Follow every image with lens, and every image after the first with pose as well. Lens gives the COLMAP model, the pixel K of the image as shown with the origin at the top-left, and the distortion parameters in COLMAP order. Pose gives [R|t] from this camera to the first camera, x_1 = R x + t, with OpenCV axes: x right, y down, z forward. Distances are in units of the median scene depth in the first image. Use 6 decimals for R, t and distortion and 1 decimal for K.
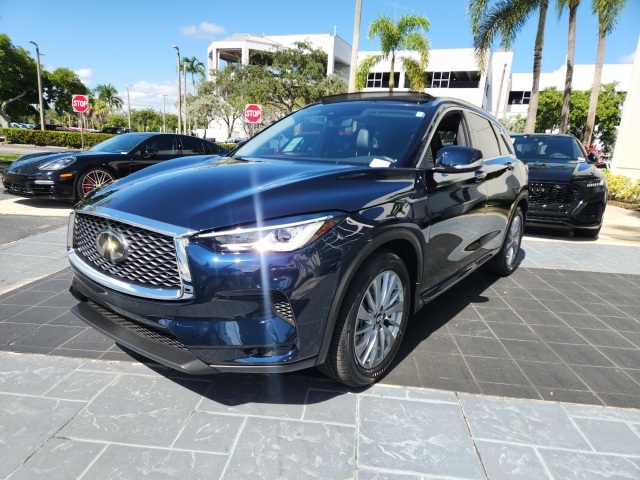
lens RADIAL K [[424.2, 0, 310.6], [0, 424.2, 247.1], [0, 0, 1]] dist [0.061271, -0.048089]
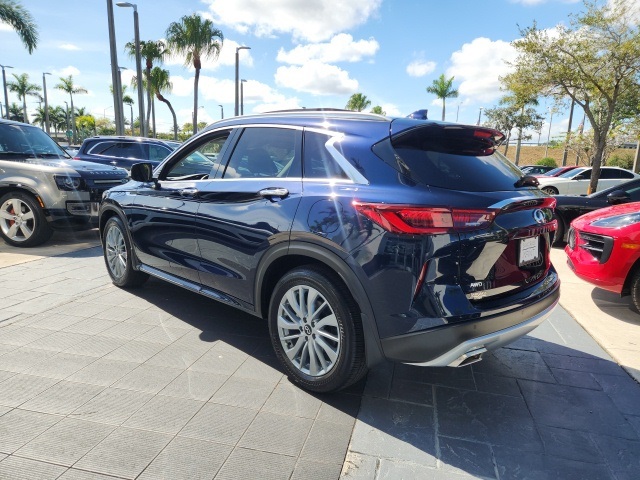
lens RADIAL K [[427.9, 0, 332.5], [0, 427.9, 244.1], [0, 0, 1]] dist [0.061298, -0.048572]
pose [[-0.116706, 0.125447, -0.985212, 1.781301], [-0.264295, 0.952299, 0.152564, -0.383238], [0.957355, 0.278191, -0.077984, 1.857784]]
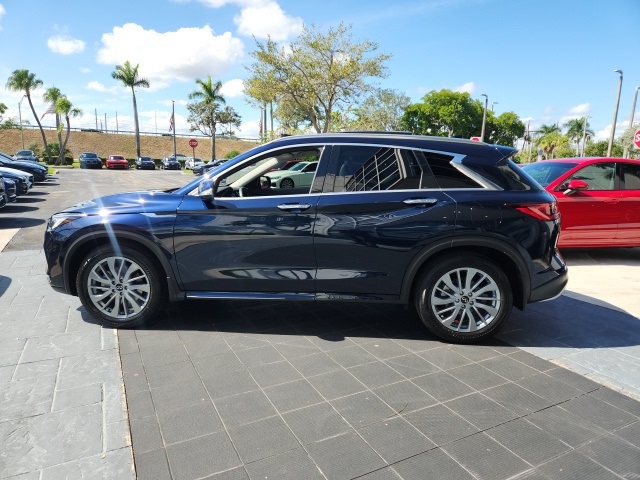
lens RADIAL K [[426.7, 0, 321.5], [0, 426.7, 240.5], [0, 0, 1]] dist [0.054379, -0.046378]
pose [[0.549339, 0.108066, -0.828583, 1.686824], [-0.184901, 0.982741, 0.005585, -0.135583], [0.814886, 0.150138, 0.559839, 0.621025]]
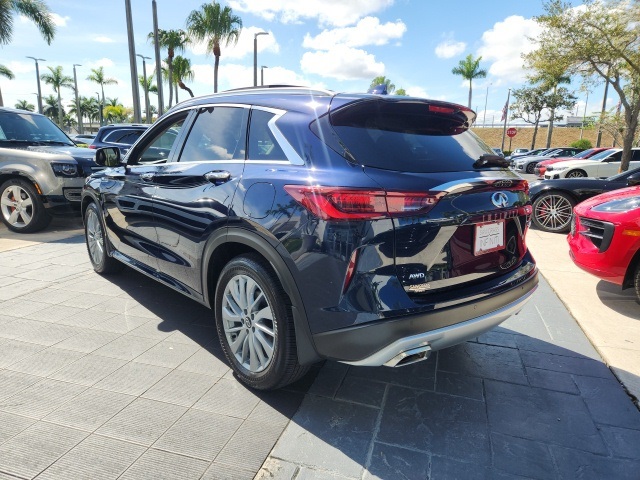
lens RADIAL K [[430.3, 0, 326.8], [0, 430.3, 234.1], [0, 0, 1]] dist [0.059315, -0.048743]
pose [[-0.189343, 0.133608, -0.972779, 1.685538], [-0.253001, 0.950610, 0.179808, -0.419937], [0.948757, 0.280159, -0.146188, 2.025694]]
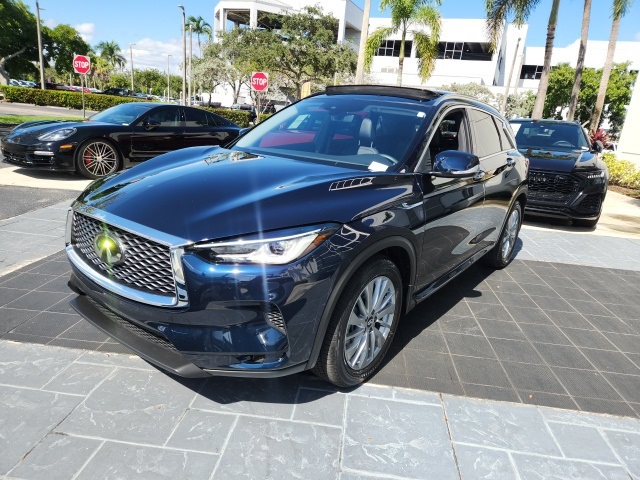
lens RADIAL K [[426.7, 0, 321.5], [0, 426.7, 240.5], [0, 0, 1]] dist [0.054379, -0.046378]
pose [[0.999346, 0.032150, 0.016546, 0.017645], [-0.033016, 0.997939, 0.055032, -0.074380], [-0.014742, -0.055542, 0.998347, -0.021385]]
